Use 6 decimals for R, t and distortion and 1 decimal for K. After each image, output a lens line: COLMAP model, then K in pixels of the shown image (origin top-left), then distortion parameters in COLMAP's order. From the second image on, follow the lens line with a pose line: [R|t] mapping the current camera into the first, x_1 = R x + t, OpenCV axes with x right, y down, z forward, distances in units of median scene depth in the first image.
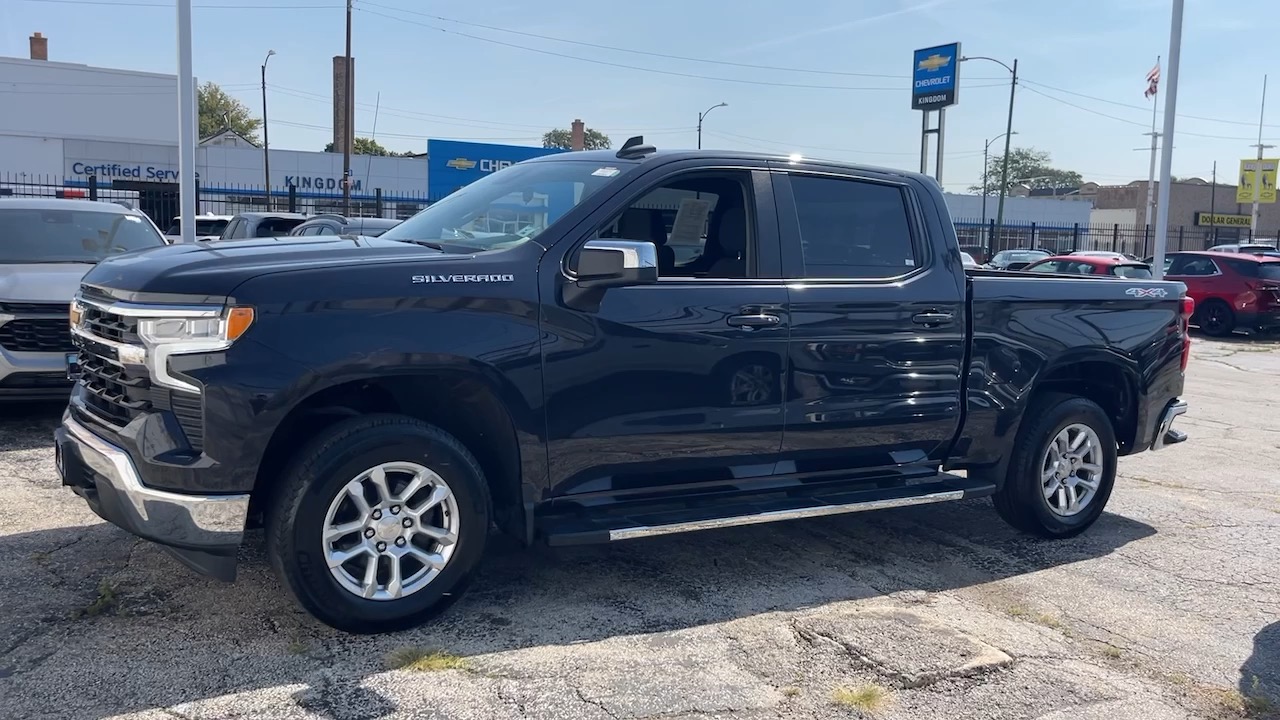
lens RADIAL K [[1120.7, 0, 640.0], [0, 1120.7, 360.0], [0, 0, 1]] dist [0.036802, -0.016256]
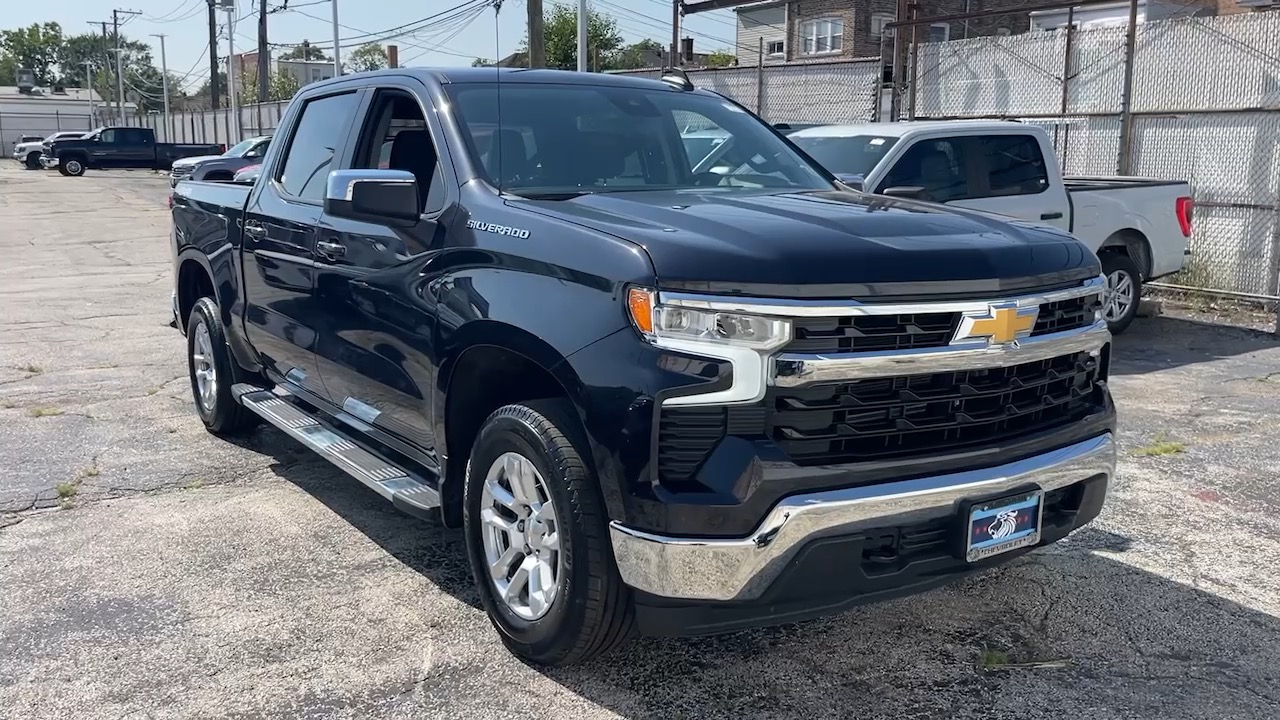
lens RADIAL K [[1120.7, 0, 640.0], [0, 1120.7, 360.0], [0, 0, 1]] dist [0.036802, -0.016256]
pose [[-0.049985, -0.220993, 0.973994, -1.093174], [0.097067, 0.969521, 0.224959, -0.185276], [-0.994022, 0.105787, -0.027011, 1.150590]]
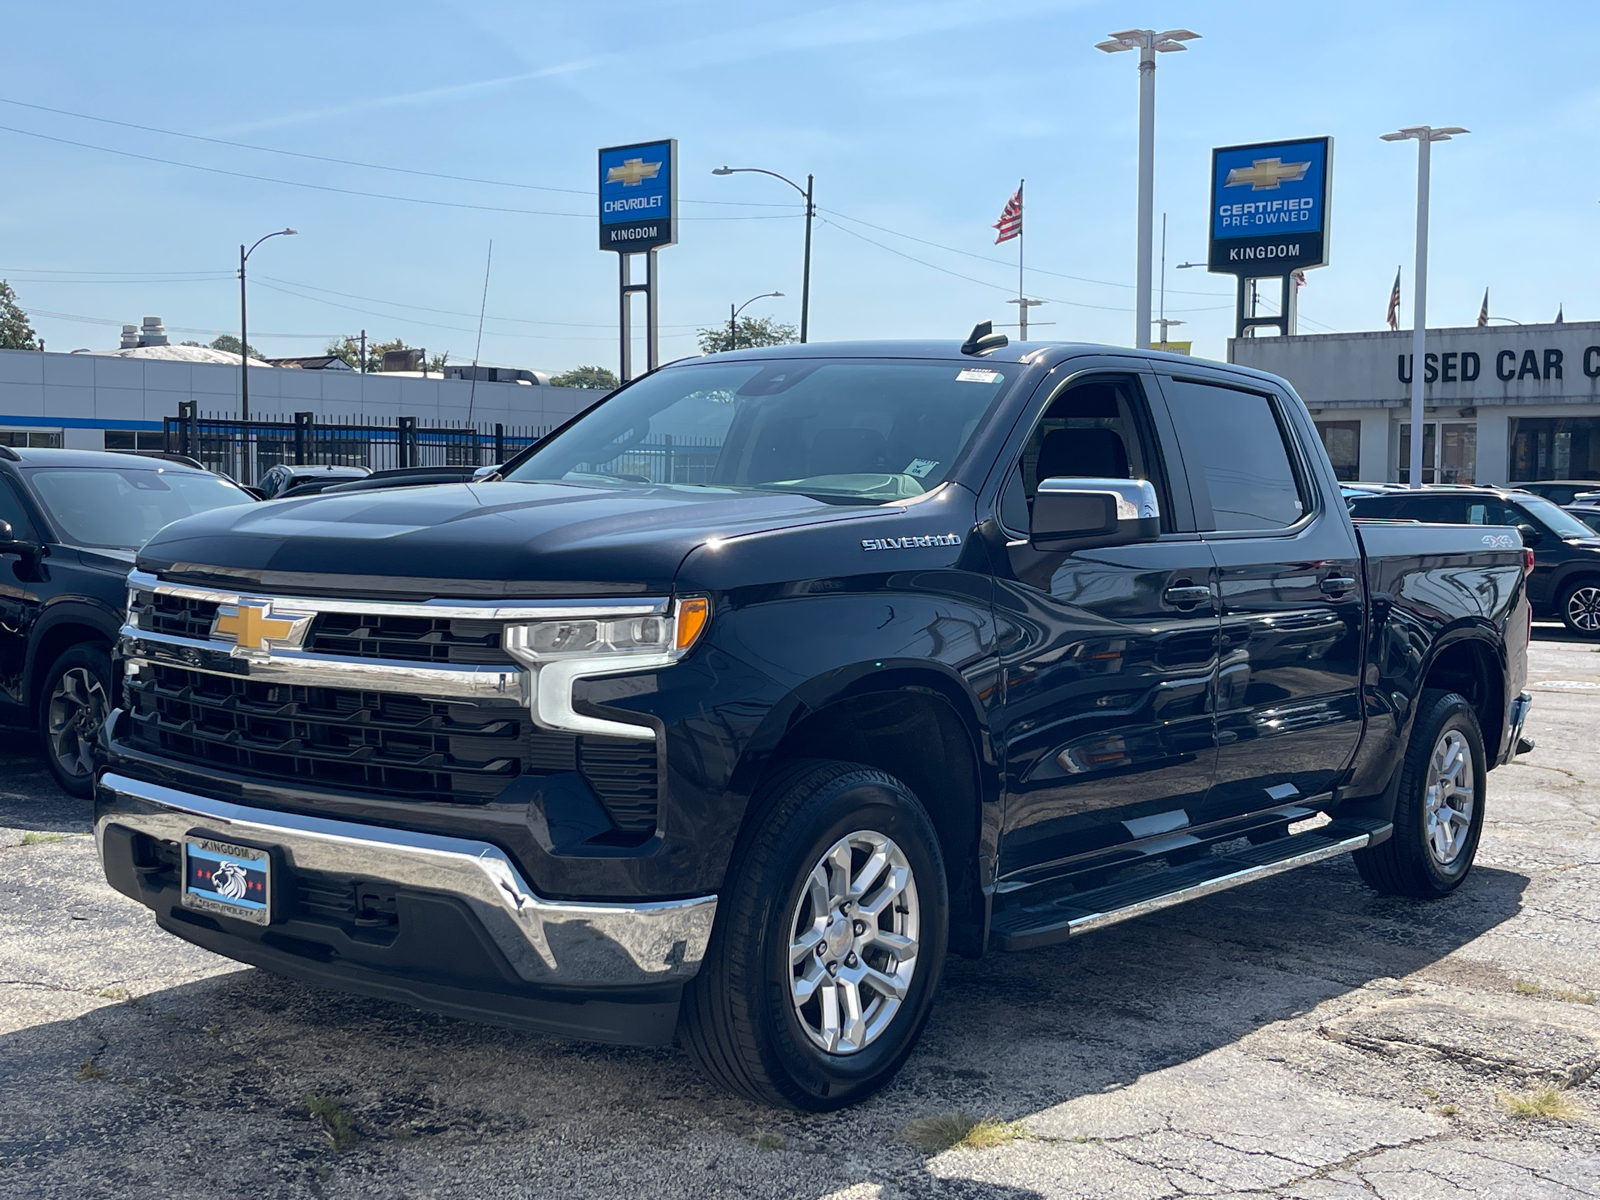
lens RADIAL K [[2014.8, 0, 800.0], [0, 2014.8, 600.0], [0, 0, 1]] dist [0.138993, -0.482129]
pose [[0.936380, -0.038210, 0.348901, -0.551031], [0.053967, 0.997910, -0.035551, -0.001454], [-0.346813, 0.052118, 0.936485, -0.059169]]
